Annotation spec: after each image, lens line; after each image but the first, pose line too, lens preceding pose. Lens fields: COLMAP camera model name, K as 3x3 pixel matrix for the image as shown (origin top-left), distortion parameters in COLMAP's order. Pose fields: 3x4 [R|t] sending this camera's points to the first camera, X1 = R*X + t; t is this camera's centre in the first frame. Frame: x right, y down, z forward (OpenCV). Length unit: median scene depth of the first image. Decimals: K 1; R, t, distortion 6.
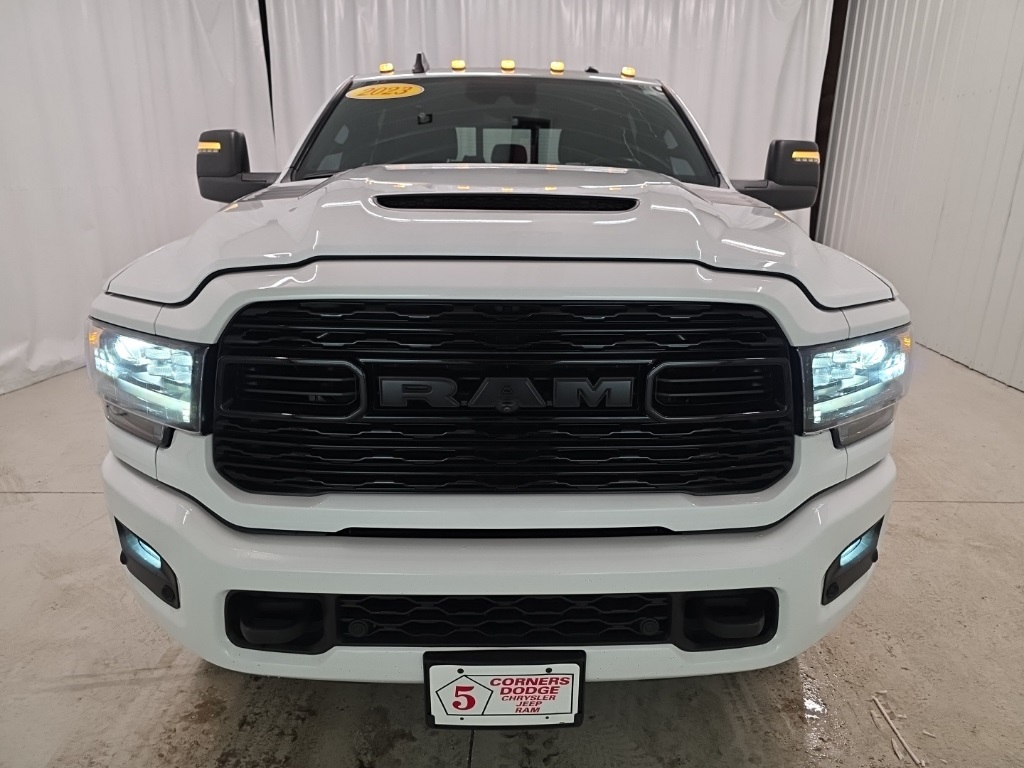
lens RADIAL K [[687.7, 0, 525.1], [0, 687.7, 369.4], [0, 0, 1]] dist [0.034125, -0.030063]
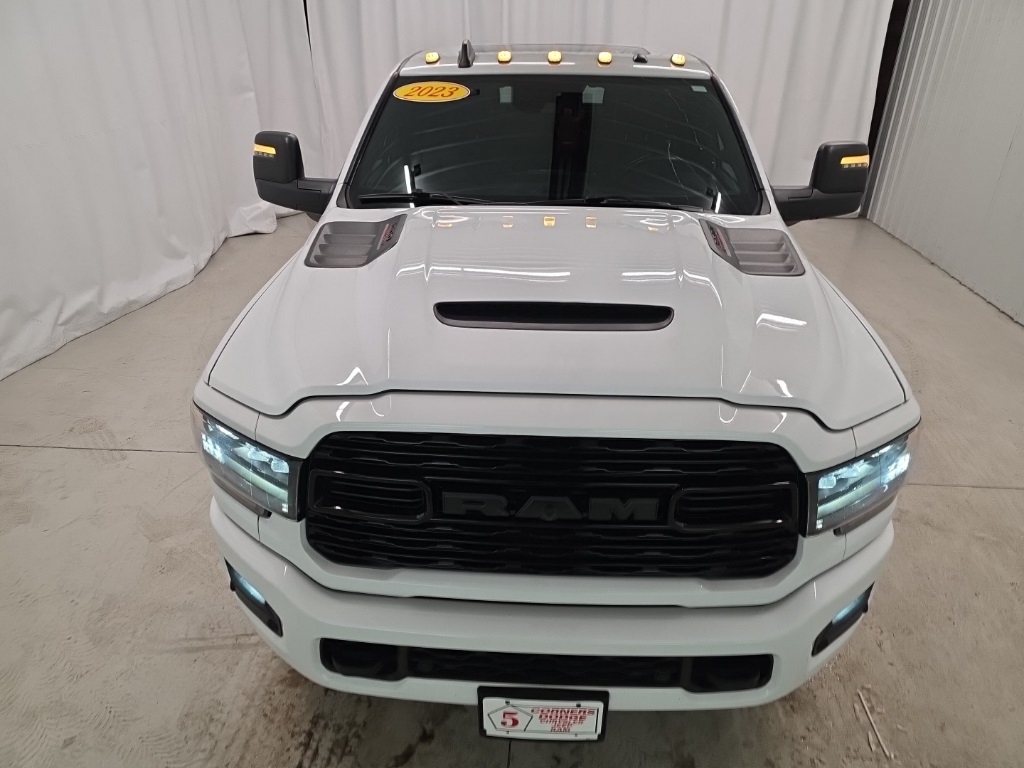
lens RADIAL K [[687.7, 0, 516.8], [0, 687.7, 379.6], [0, 0, 1]] dist [0.034125, -0.030063]
pose [[0.997863, 0.025048, -0.060343, -0.011778], [-0.013467, 0.982611, 0.185188, -0.277427], [0.063932, -0.183980, 0.980849, -0.087017]]
